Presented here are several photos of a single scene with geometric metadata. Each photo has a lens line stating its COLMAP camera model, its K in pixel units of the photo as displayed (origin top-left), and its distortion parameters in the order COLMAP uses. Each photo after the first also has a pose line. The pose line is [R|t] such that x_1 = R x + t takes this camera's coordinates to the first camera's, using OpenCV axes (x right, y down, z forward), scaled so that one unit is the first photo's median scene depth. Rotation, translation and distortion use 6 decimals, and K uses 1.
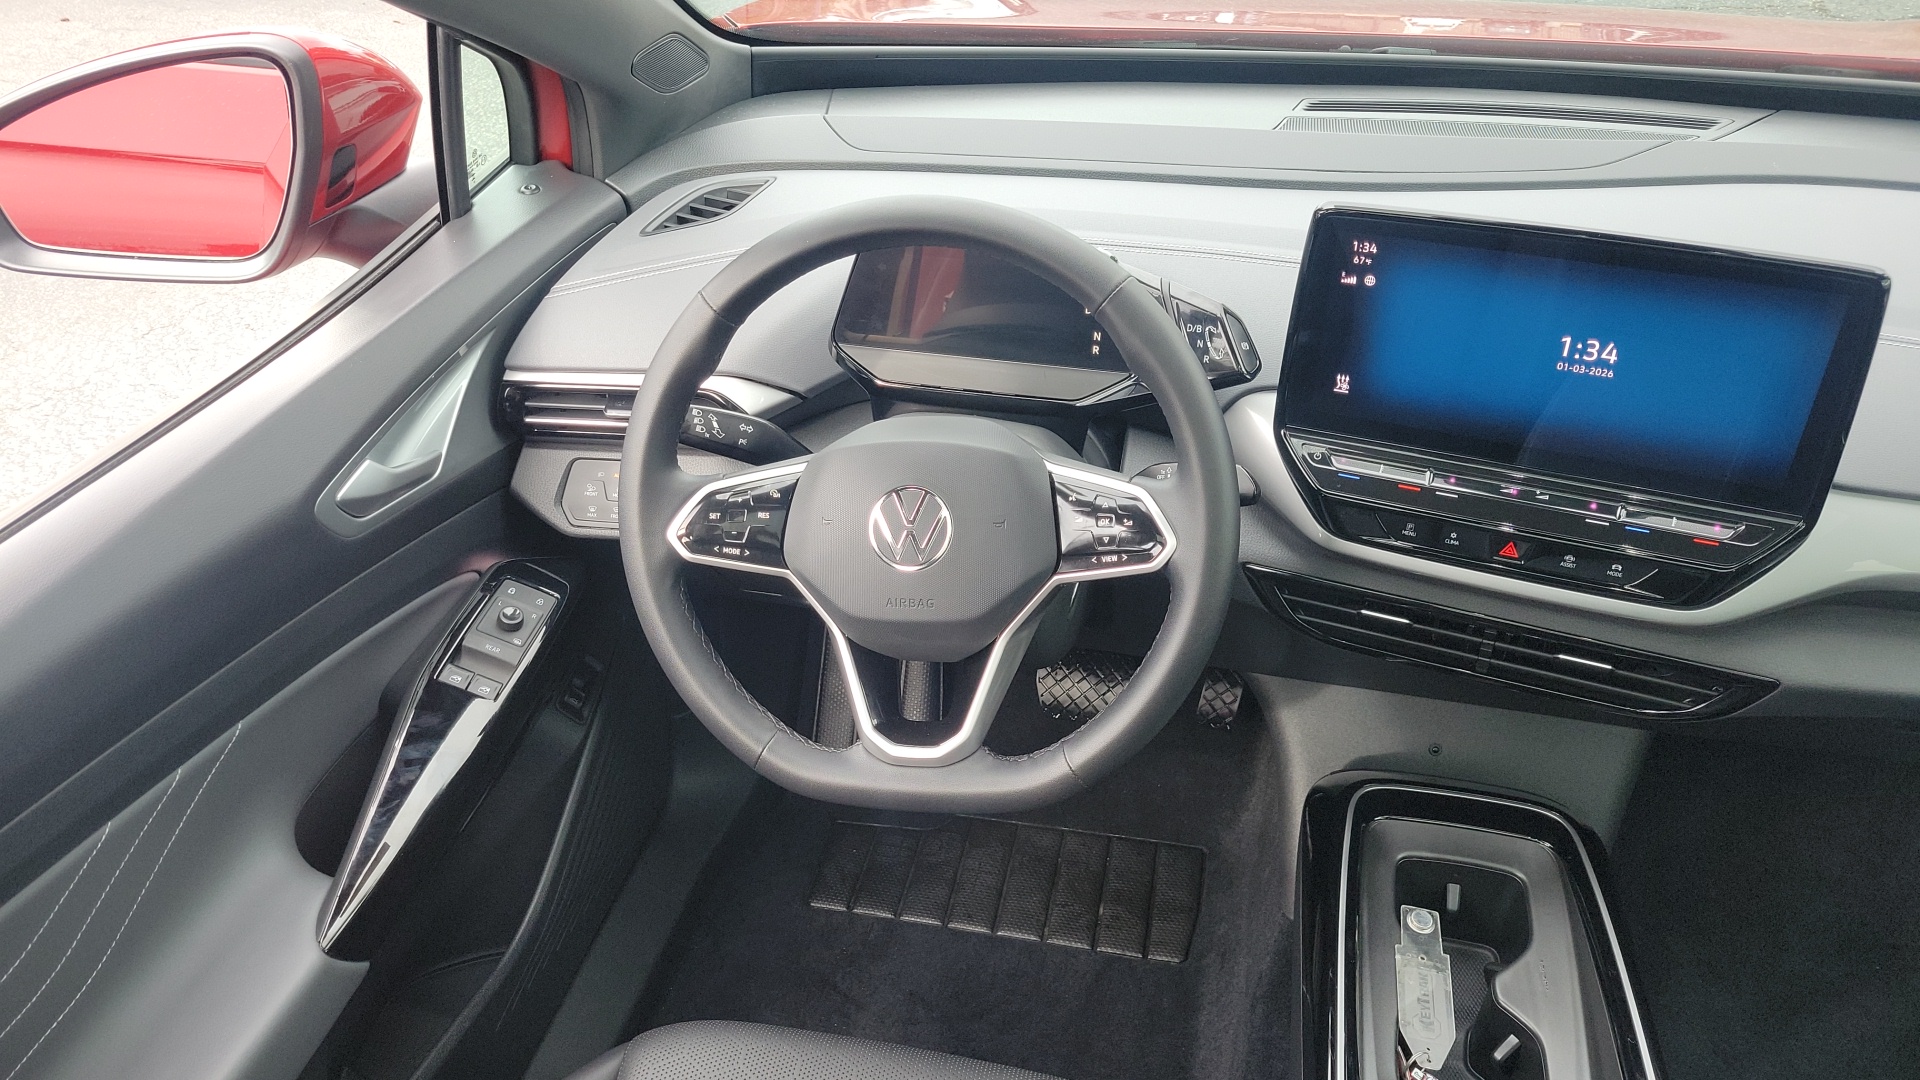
lens RADIAL K [[1446.1, 0, 948.3], [0, 1446.1, 542.3], [0, 0, 1]] dist [0.040204, -0.015667]
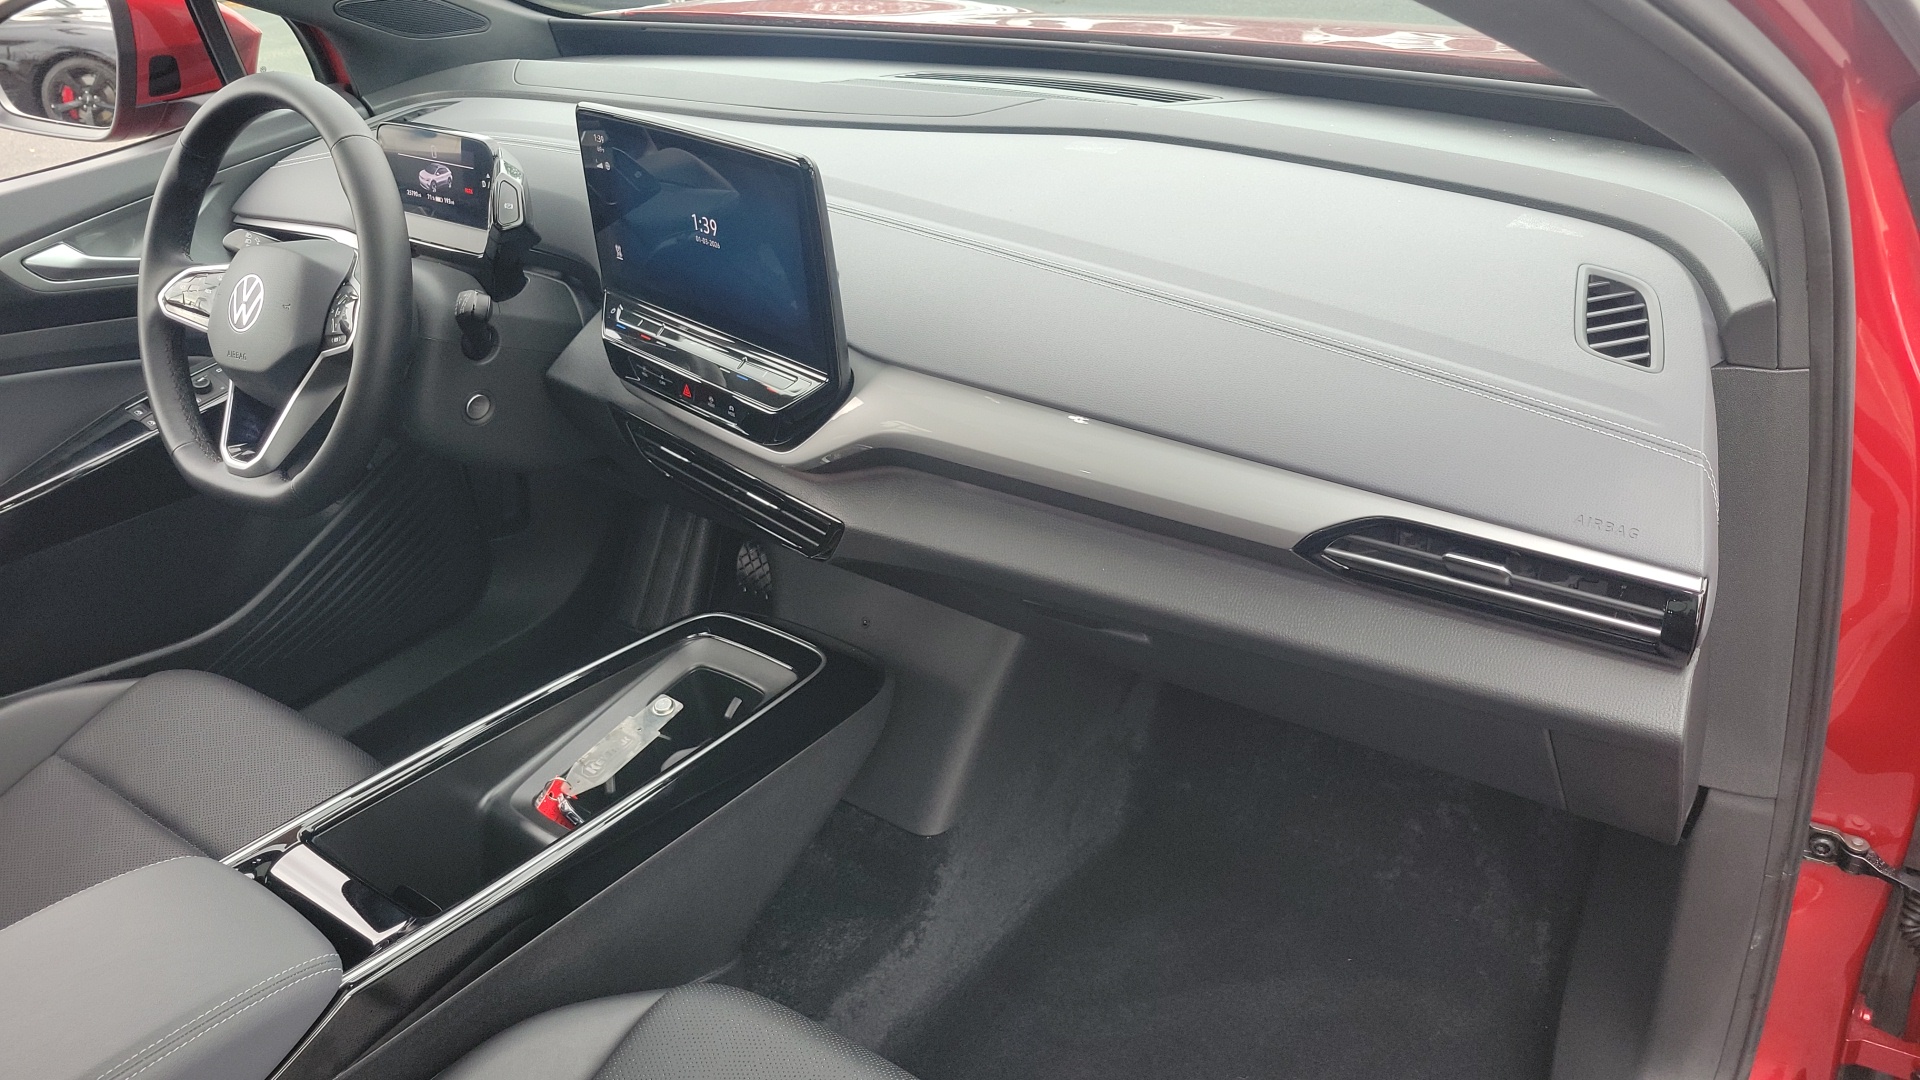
lens RADIAL K [[1446.1, 0, 962.7], [0, 1446.1, 533.0], [0, 0, 1]] dist [0.040204, -0.015667]
pose [[0.911911, 0.153852, -0.380456, 1.020372], [-0.175077, 0.984318, -0.021593, 0.102539], [0.371168, 0.086299, 0.924547, -0.038818]]
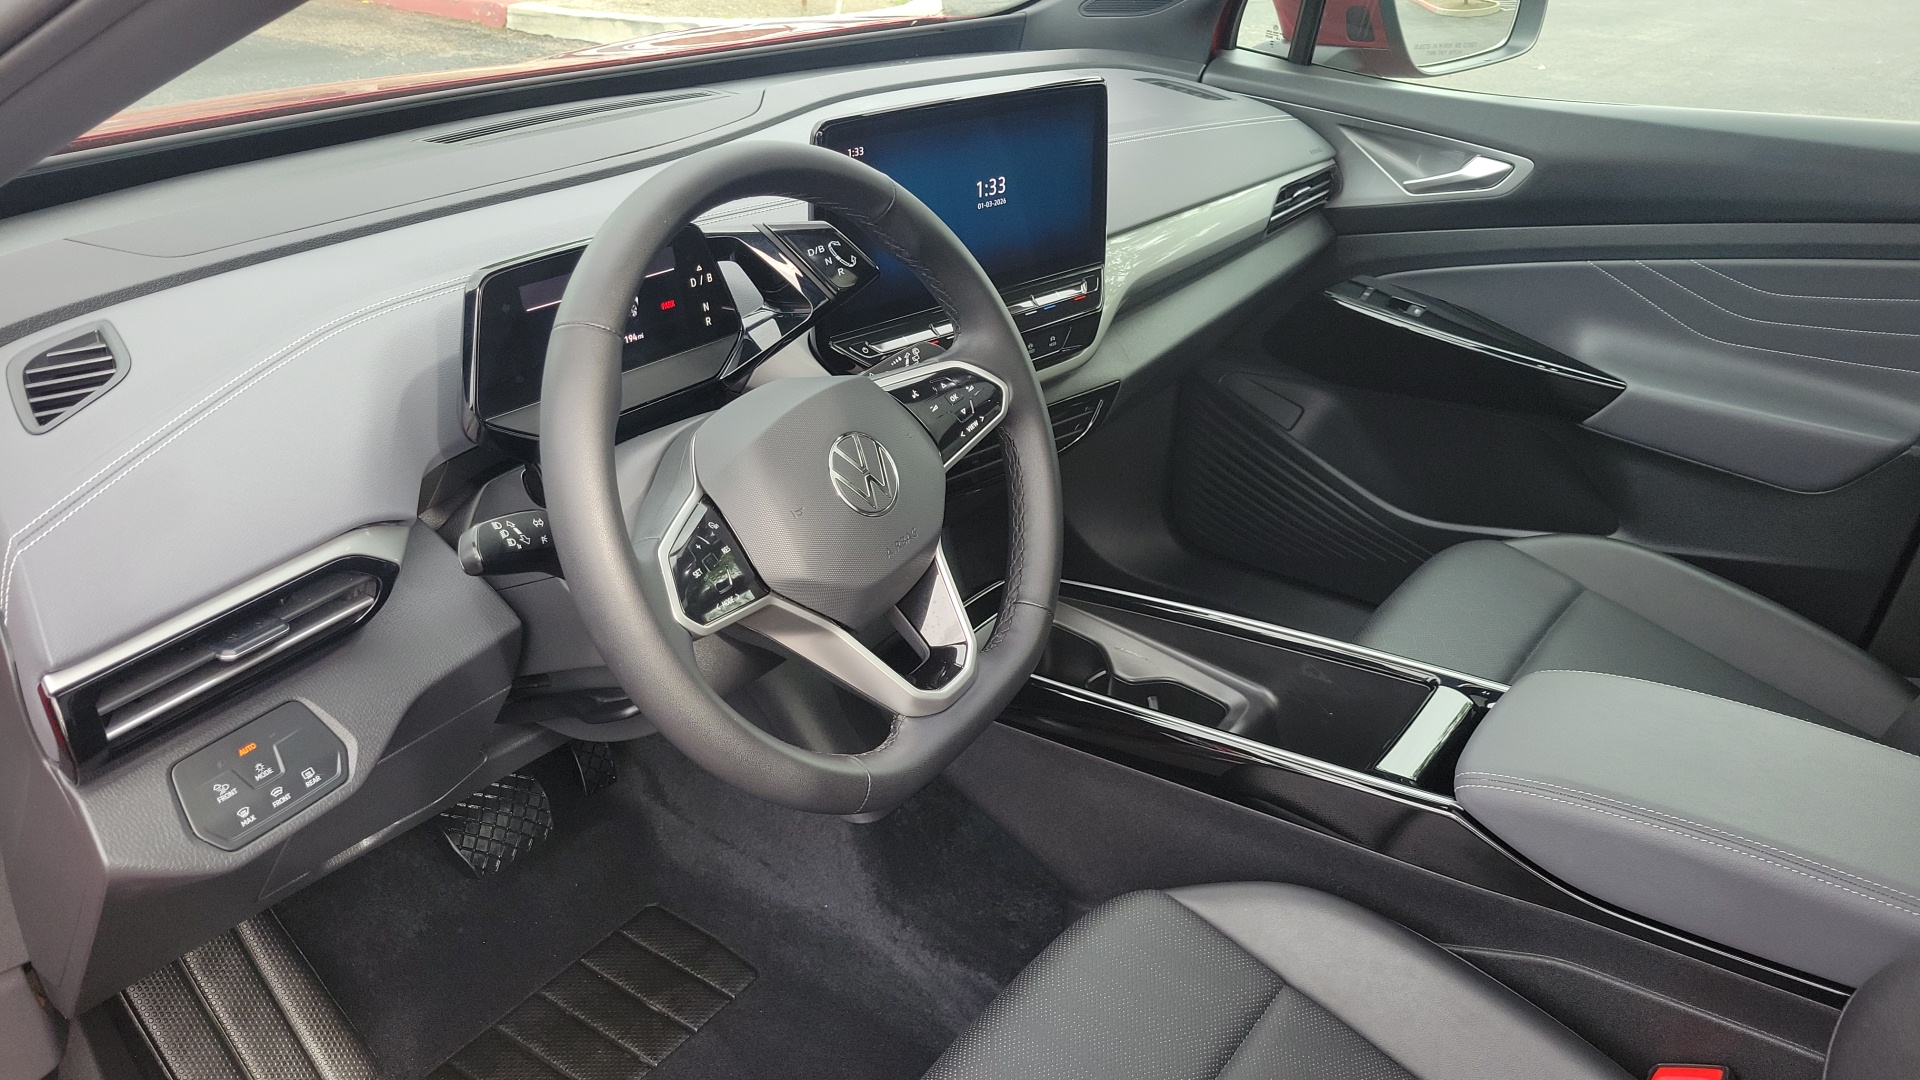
lens RADIAL K [[1446.1, 0, 972.7], [0, 1446.1, 541.6], [0, 0, 1]] dist [0.040204, -0.015667]
pose [[0.382294, -0.399209, 0.833357, -0.702418], [0.496318, 0.849438, 0.179231, -0.090716], [-0.779435, 0.345091, 0.522870, 0.384342]]
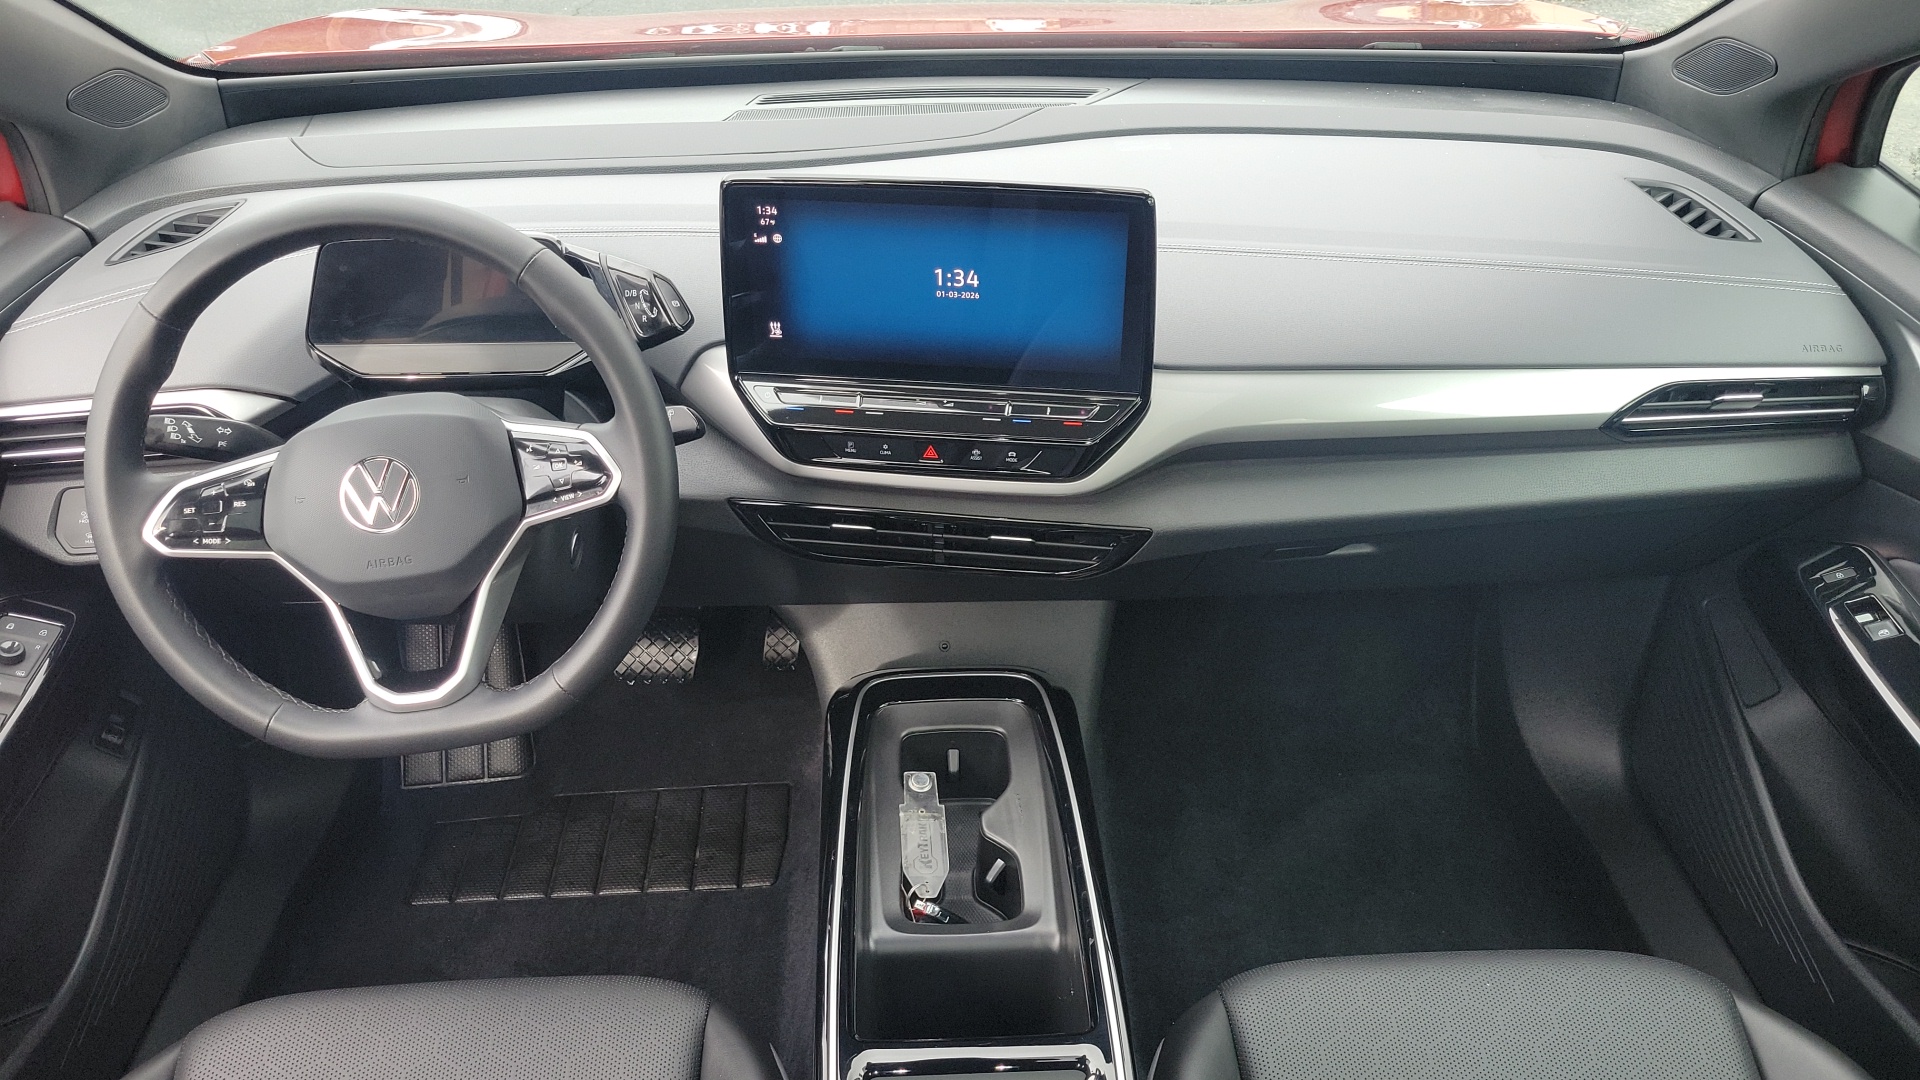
lens RADIAL K [[1446.1, 0, 954.3], [0, 1446.1, 528.1], [0, 0, 1]] dist [0.040204, -0.015667]
pose [[0.965205, -0.137892, 0.222182, 0.124551], [0.142896, 0.989716, -0.006526, 0.072364], [-0.218997, 0.038048, 0.974983, -0.148272]]
